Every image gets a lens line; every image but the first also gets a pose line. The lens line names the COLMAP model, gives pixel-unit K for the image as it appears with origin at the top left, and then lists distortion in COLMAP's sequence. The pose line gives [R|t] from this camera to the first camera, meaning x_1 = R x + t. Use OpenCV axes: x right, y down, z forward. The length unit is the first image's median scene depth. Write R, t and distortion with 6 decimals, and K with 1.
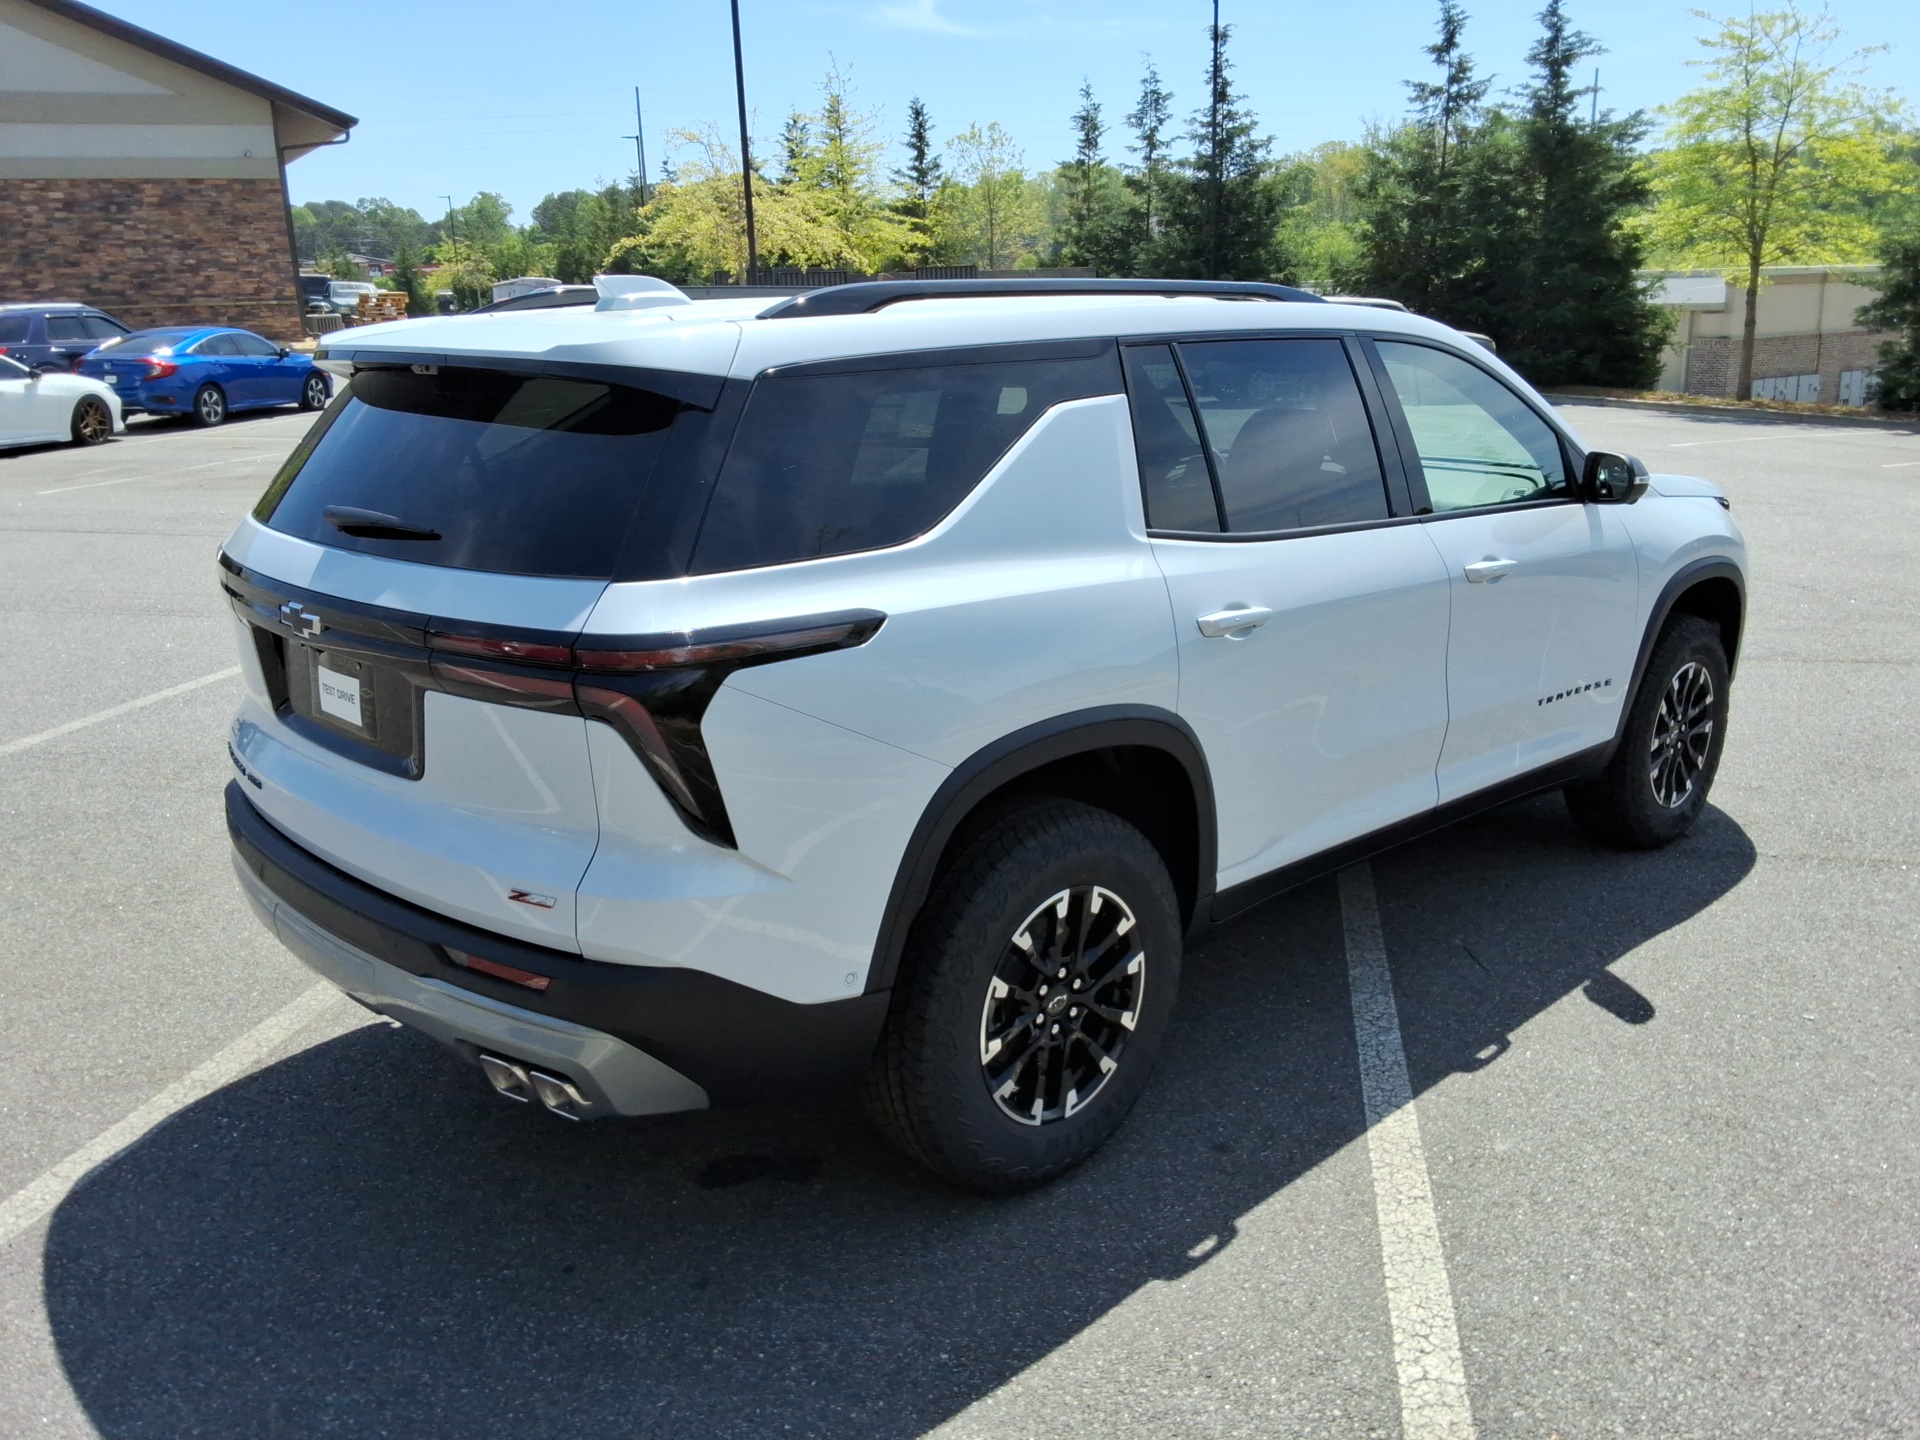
lens RADIAL K [[1551.2, 0, 972.9], [0, 1551.2, 695.9], [0, 0, 1]] dist [0.098702, -0.150341]
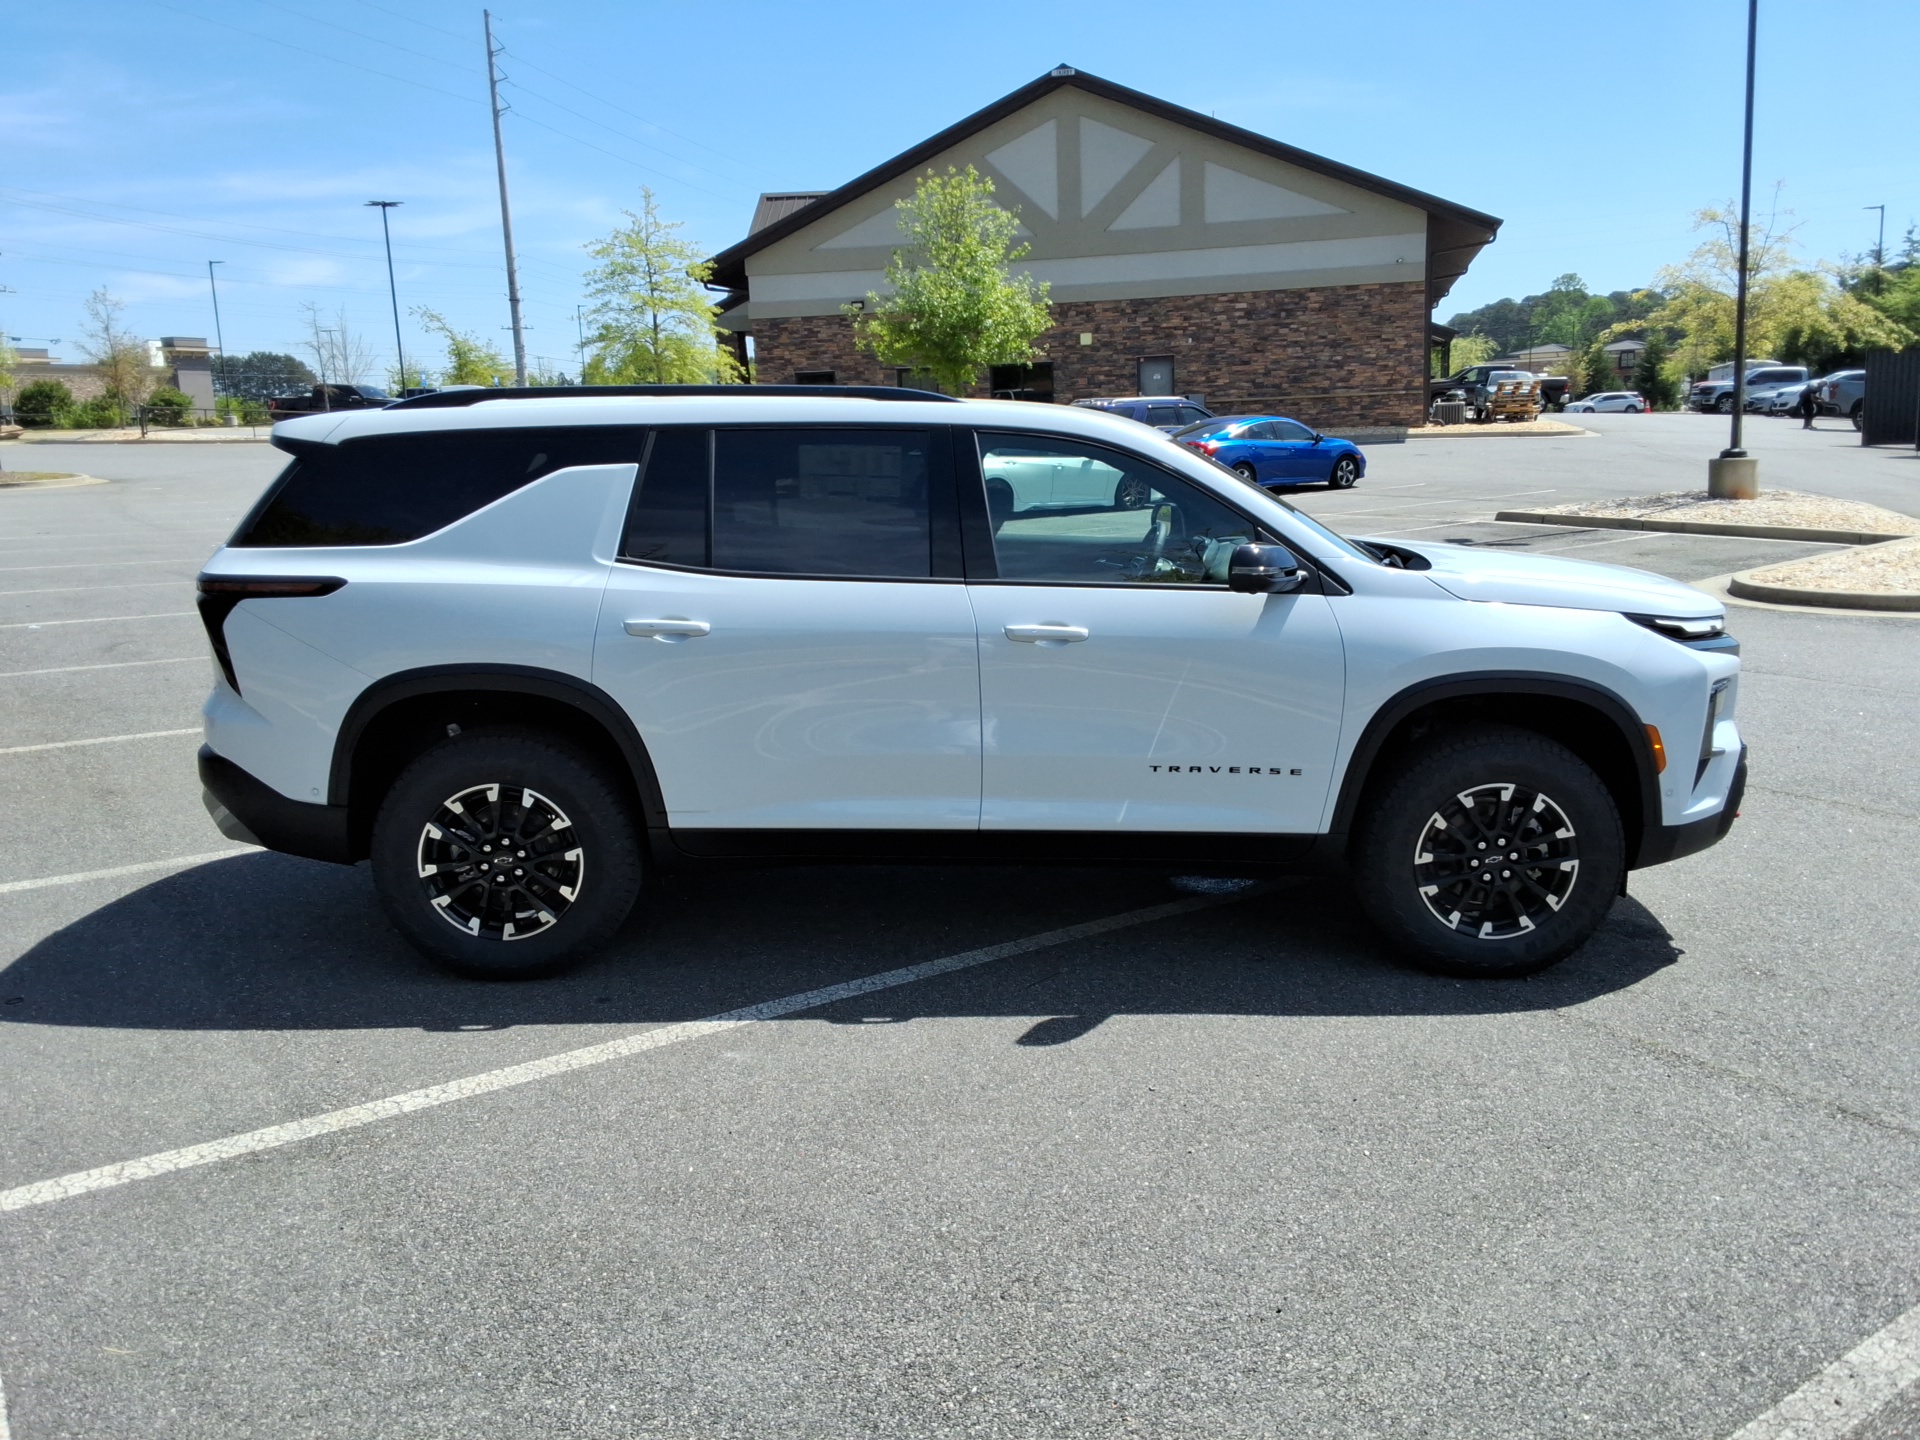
lens RADIAL K [[1549.3, 0, 974.2], [0, 1549.3, 697.7], [0, 0, 1]] dist [0.120027, -0.193446]
pose [[0.717756, 0.128237, -0.684384, 0.128464], [-0.162946, 0.986536, 0.013961, -0.004945], [0.676960, 0.101497, 0.728988, 0.017680]]
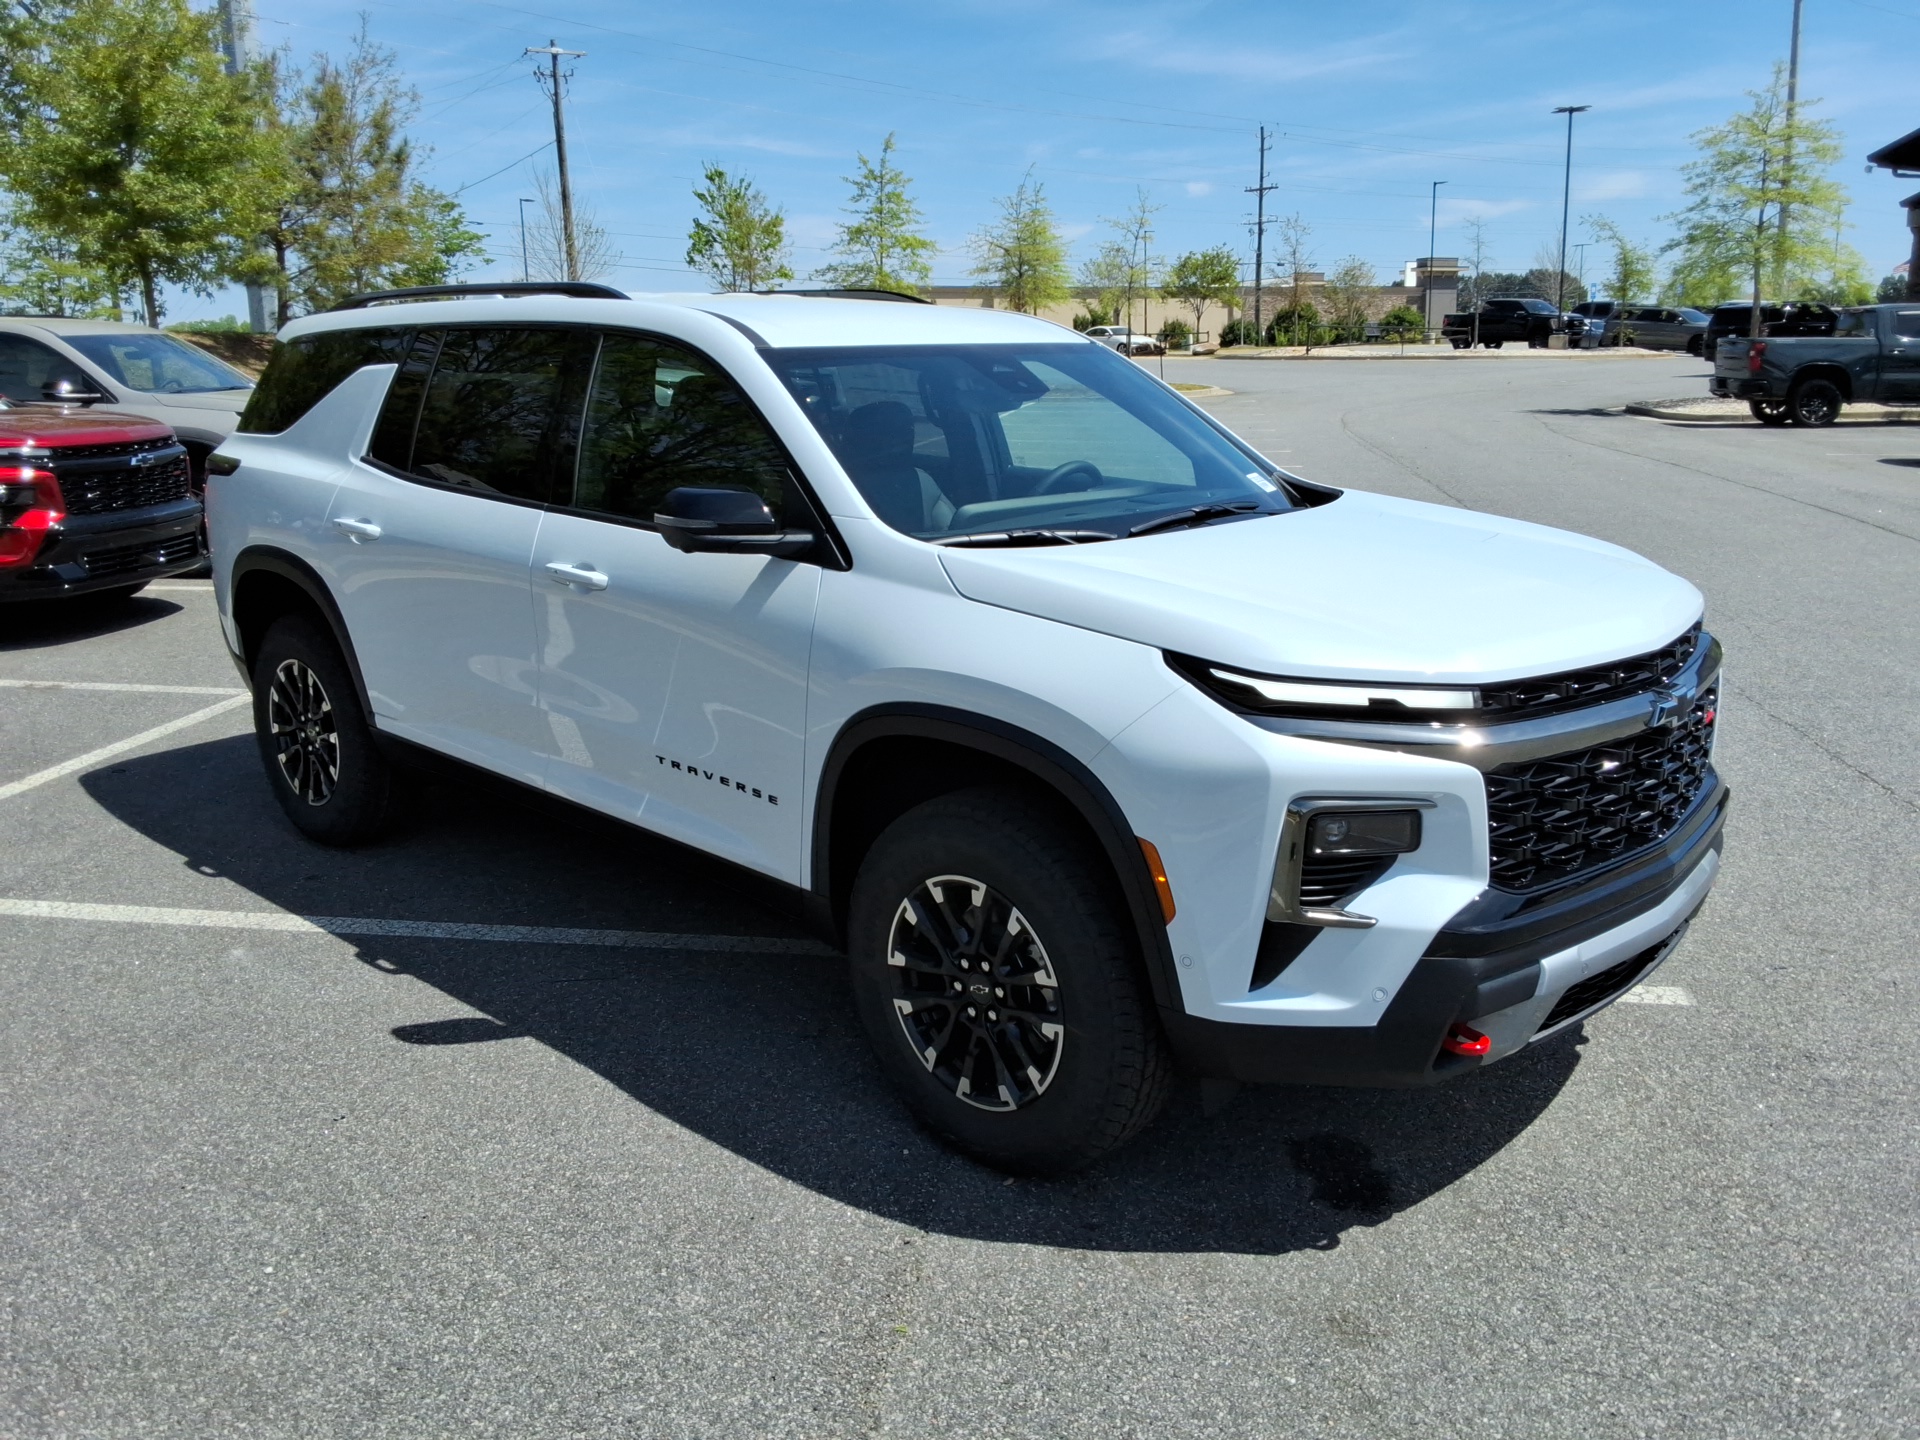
lens RADIAL K [[1549.3, 0, 974.2], [0, 1549.3, 697.7], [0, 0, 1]] dist [0.120027, -0.193446]
pose [[0.037094, 0.232773, -0.971823, 0.153977], [-0.232046, 0.947918, 0.218190, -0.032953], [0.971997, 0.217414, 0.089176, 0.140163]]
